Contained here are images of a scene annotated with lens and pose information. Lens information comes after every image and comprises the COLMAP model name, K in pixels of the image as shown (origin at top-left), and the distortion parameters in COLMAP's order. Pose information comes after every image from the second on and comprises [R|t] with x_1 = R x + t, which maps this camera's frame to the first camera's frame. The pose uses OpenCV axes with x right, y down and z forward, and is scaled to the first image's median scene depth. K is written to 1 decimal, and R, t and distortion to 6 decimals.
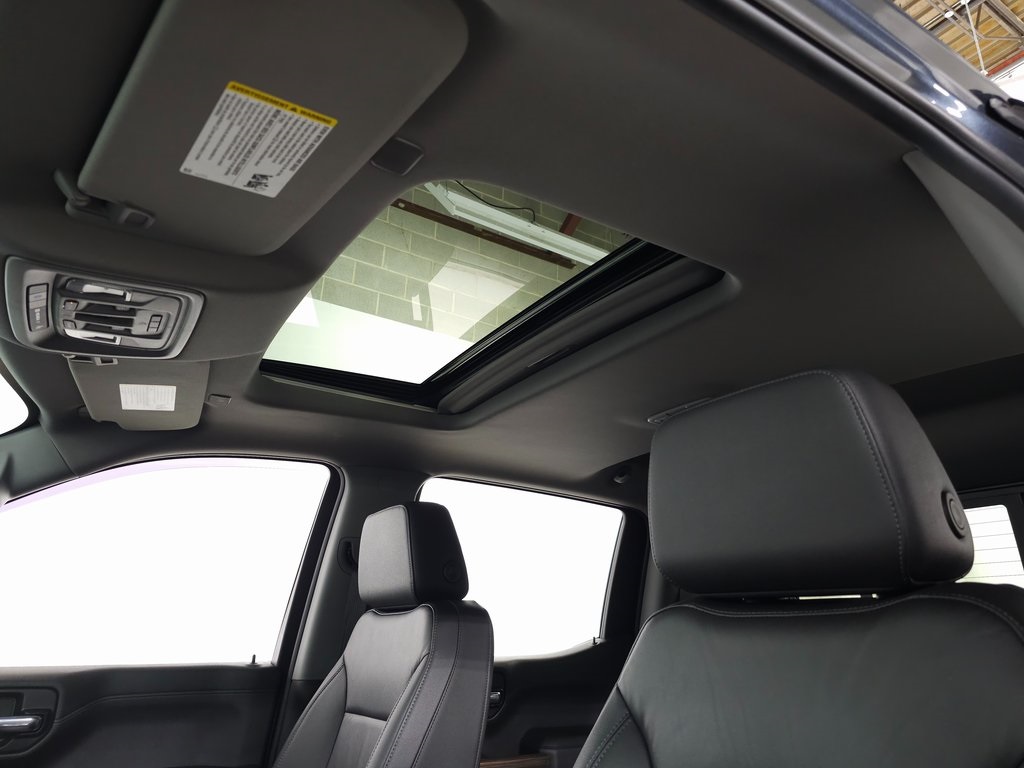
lens RADIAL K [[684.6, 0, 512.0], [0, 684.6, 384.0], [0, 0, 1]] dist [0.064980, -0.078009]
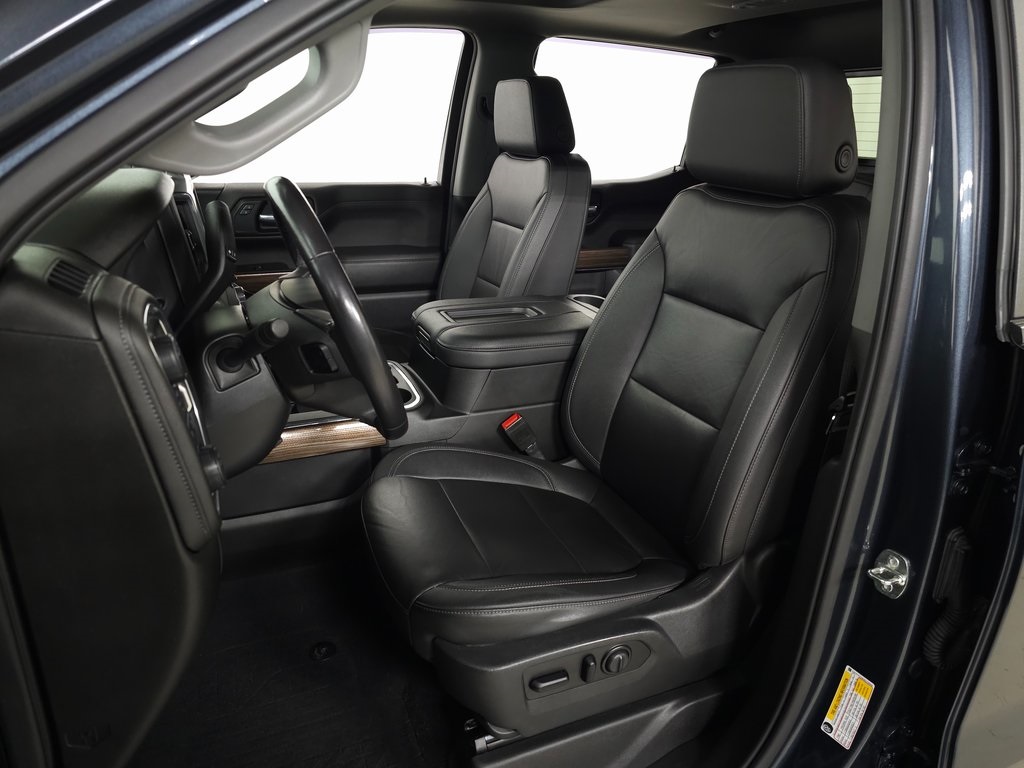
lens RADIAL K [[851.5, 0, 512.0], [0, 851.5, 384.0], [0, 0, 1]] dist [0.072604, -0.113364]
pose [[0.990762, 0.070922, -0.115589, 0.043391], [0.018544, 0.773488, 0.633540, -0.412503], [0.134339, -0.629831, 0.765027, -0.624058]]
